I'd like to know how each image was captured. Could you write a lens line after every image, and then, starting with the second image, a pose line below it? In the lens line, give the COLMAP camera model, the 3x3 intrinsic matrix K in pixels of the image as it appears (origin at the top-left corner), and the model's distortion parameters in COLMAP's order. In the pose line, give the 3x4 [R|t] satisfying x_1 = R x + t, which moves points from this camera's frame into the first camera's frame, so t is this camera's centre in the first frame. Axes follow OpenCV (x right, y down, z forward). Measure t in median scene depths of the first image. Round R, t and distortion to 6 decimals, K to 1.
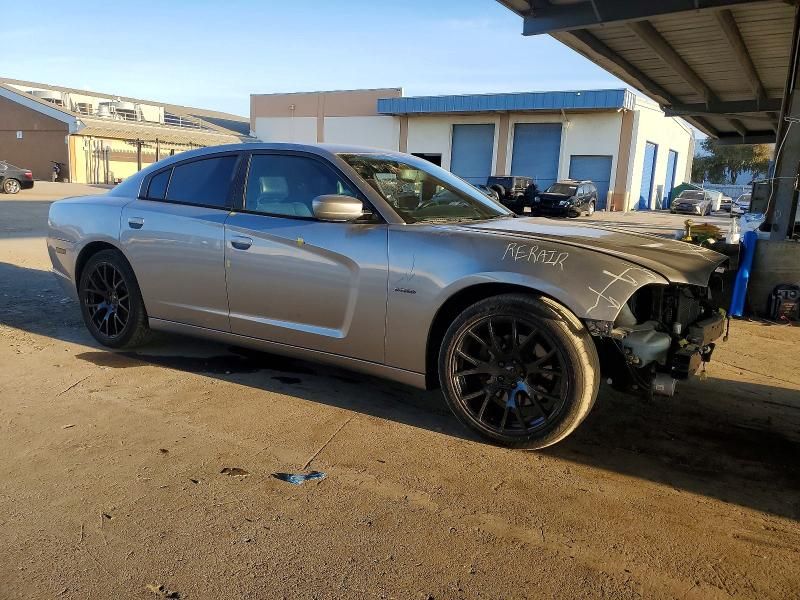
lens RADIAL K [[628.9, 0, 400.0], [0, 628.9, 300.0], [0, 0, 1]] dist [-0.003298, -0.000667]
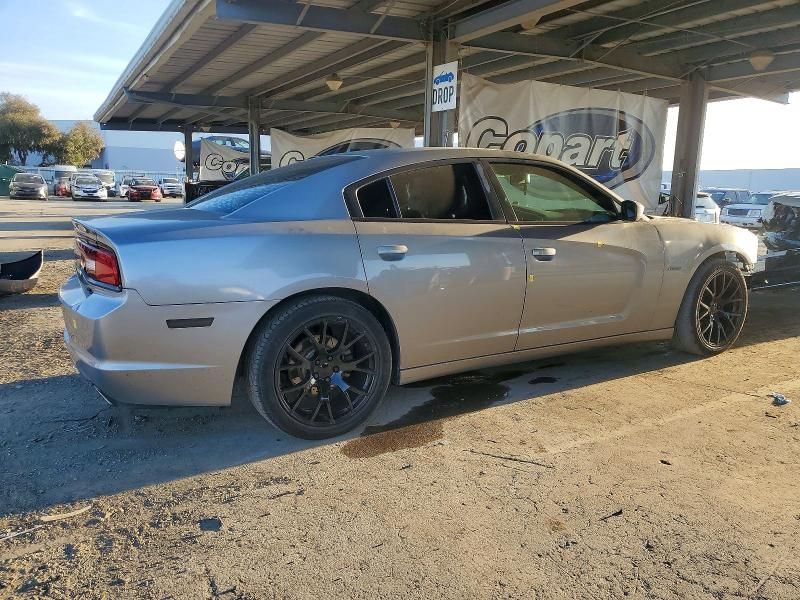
lens RADIAL K [[626.7, 0, 400.0], [0, 626.7, 300.0], [0, 0, 1]] dist [0.007678, 0.003054]
pose [[0.466558, -0.185739, 0.864769, -1.067698], [0.158609, 0.979423, 0.124793, -0.157993], [-0.870154, 0.078937, 0.486417, 0.623101]]
